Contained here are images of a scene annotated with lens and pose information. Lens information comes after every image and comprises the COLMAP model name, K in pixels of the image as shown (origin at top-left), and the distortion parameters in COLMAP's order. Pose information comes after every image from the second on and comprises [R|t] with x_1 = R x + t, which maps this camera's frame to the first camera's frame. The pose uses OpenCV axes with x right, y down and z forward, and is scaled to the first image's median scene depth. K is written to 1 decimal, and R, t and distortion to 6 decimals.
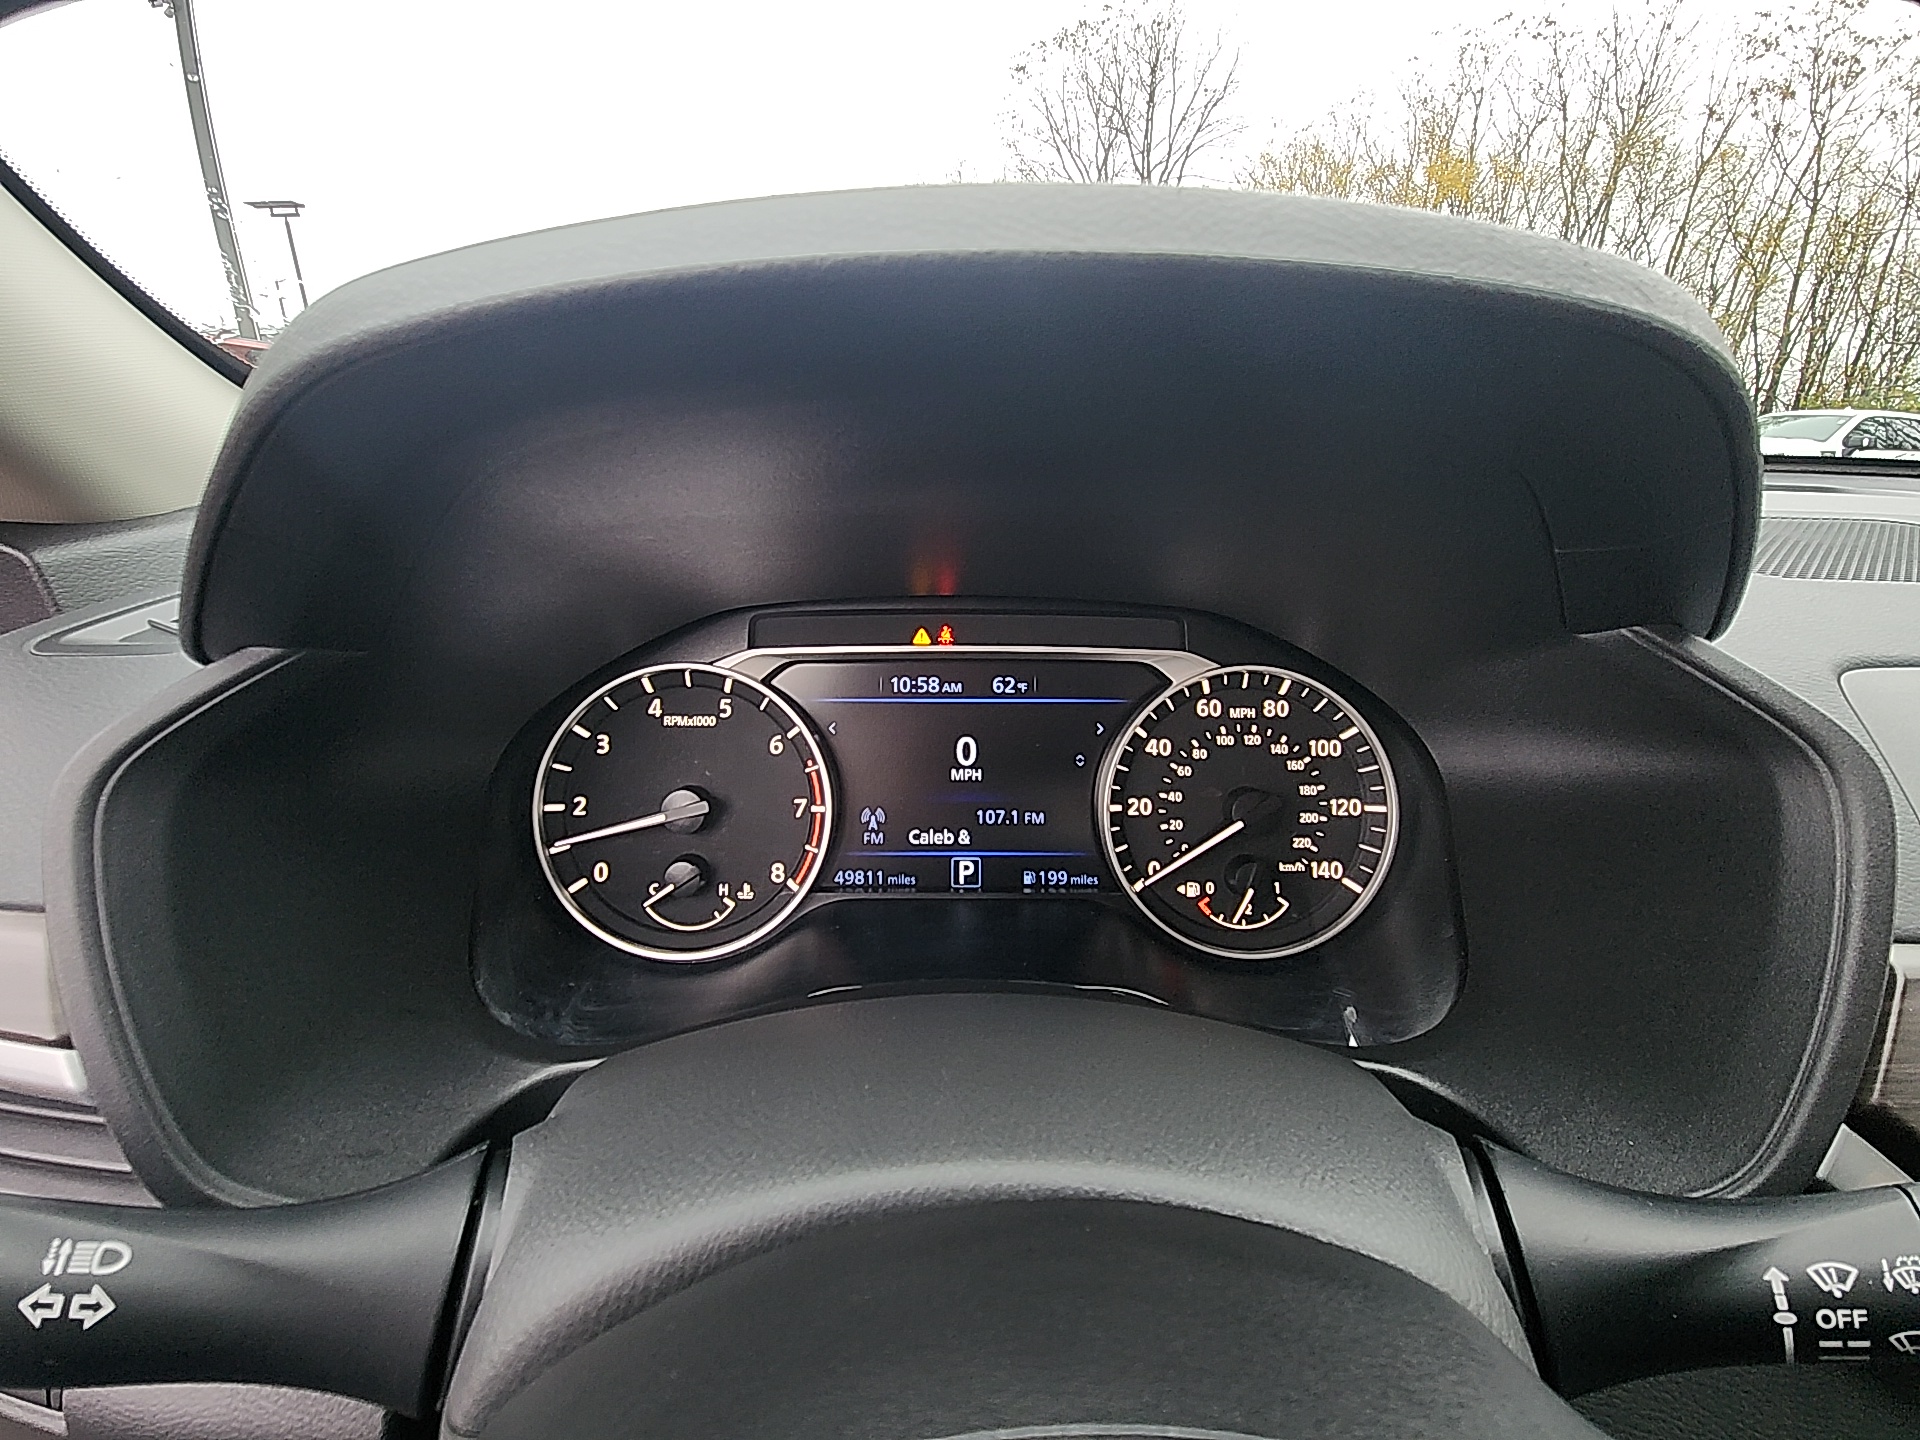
lens RADIAL K [[770.8, 0, 950.2], [0, 770.8, 706.1], [0, 0, 1]] dist [0.027223, -0.021090]
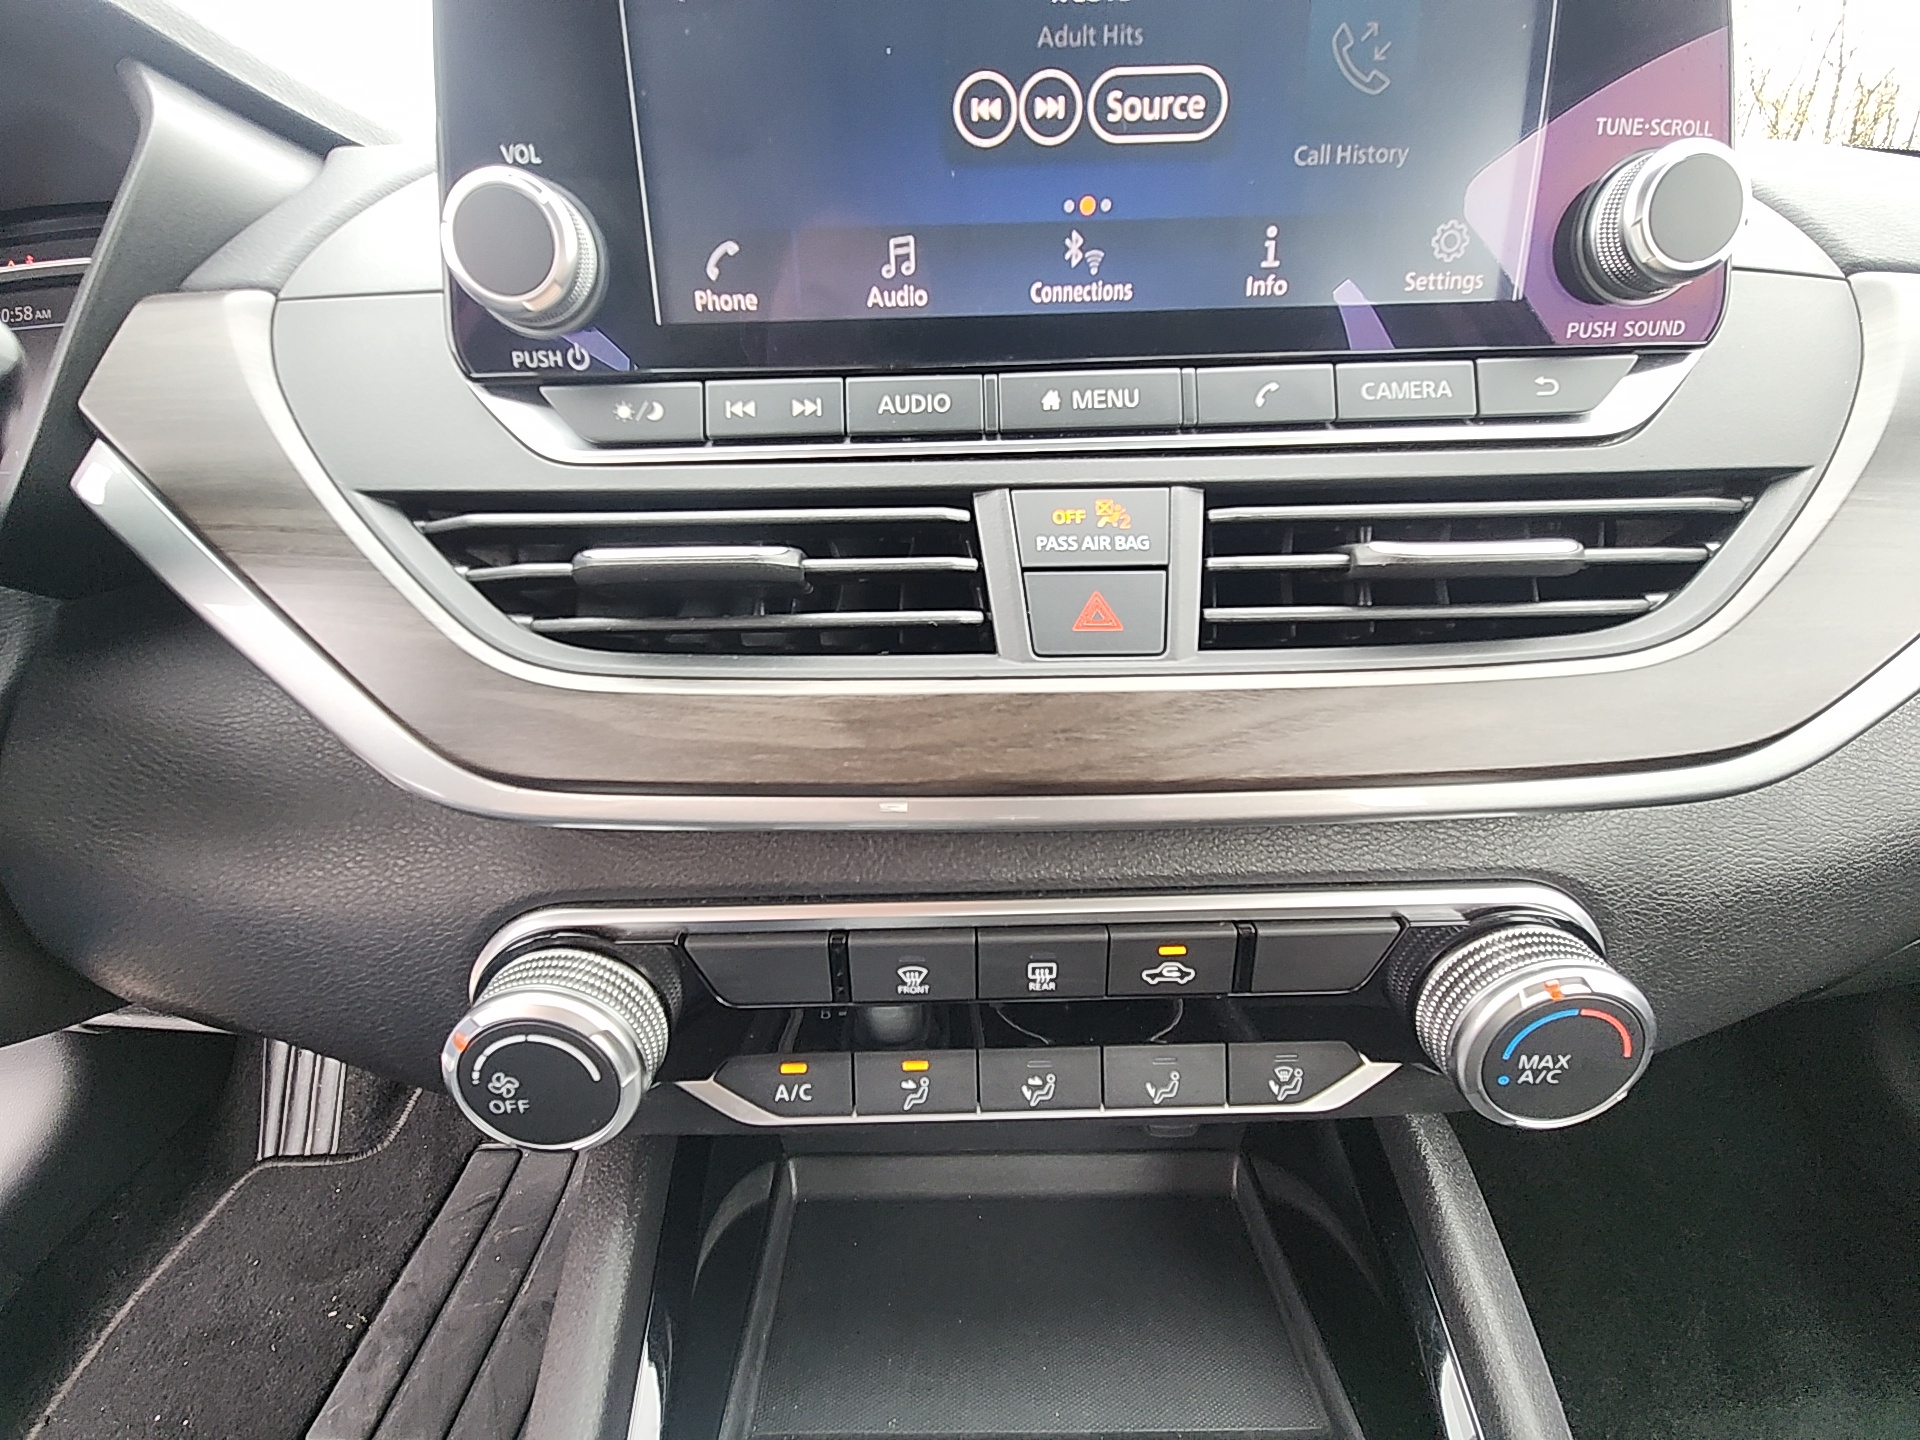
lens RADIAL K [[766.7, 0, 952.0], [0, 766.7, 708.9], [0, 0, 1]] dist [0.023763, -0.015864]
pose [[0.999645, -0.026342, -0.004114, 1.238756], [0.026621, 0.994636, 0.099948, 0.443326], [0.001459, -0.100022, 0.994984, -0.091701]]
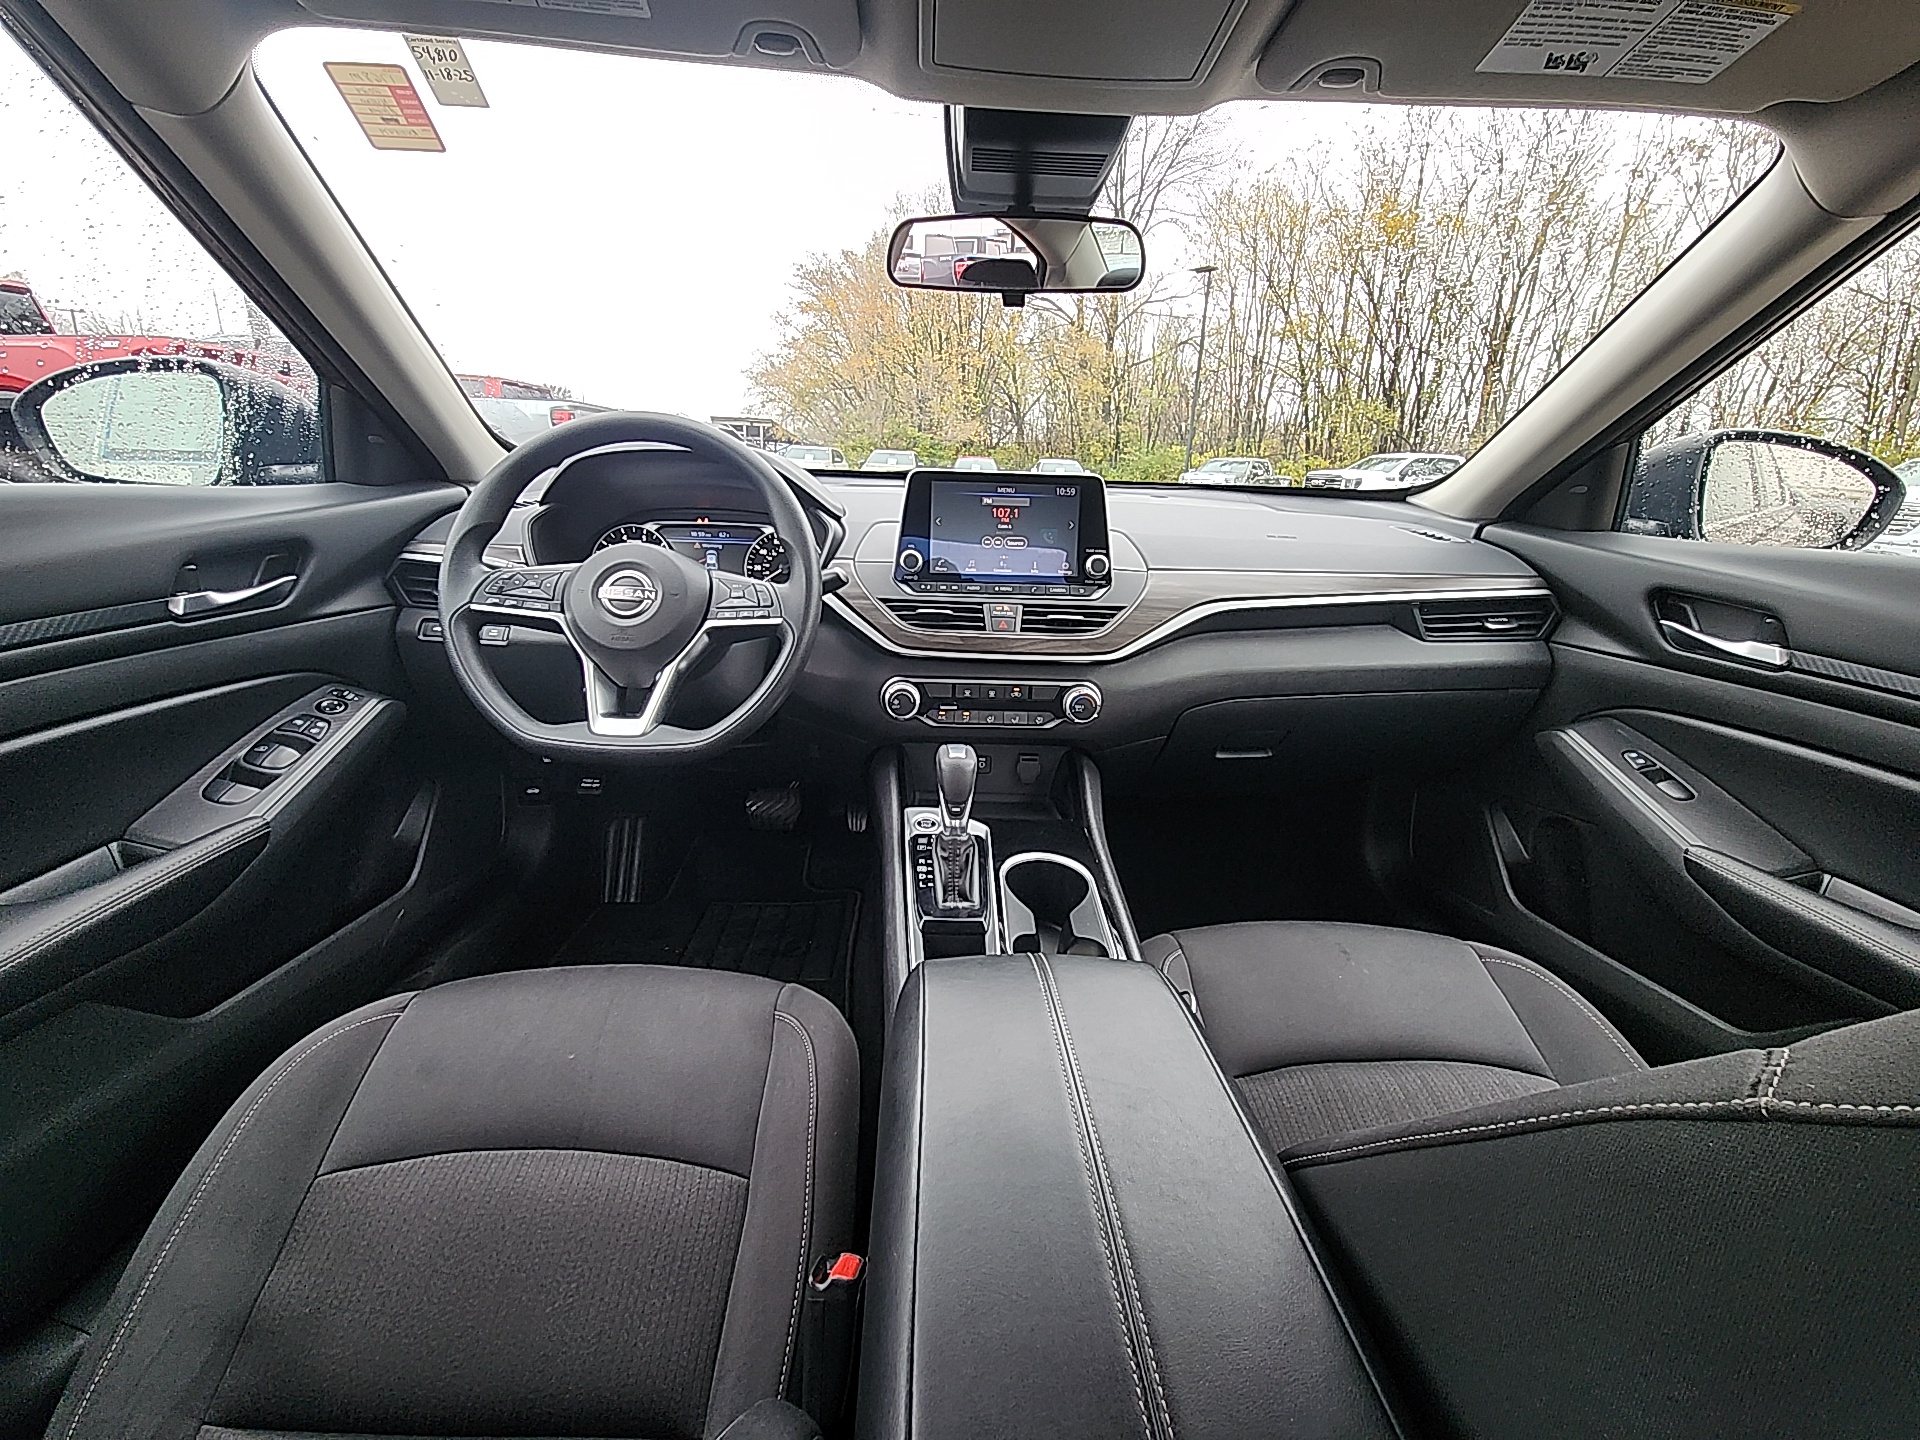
lens RADIAL K [[772.8, 0, 949.4], [0, 772.8, 710.4], [0, 0, 1]] dist [-0.008197, -0.000341]
pose [[0.999328, 0.019365, 0.031123, 1.033042], [-0.019055, 0.999766, -0.010233, 0.809731], [-0.031314, 0.009633, 0.999463, -2.625164]]
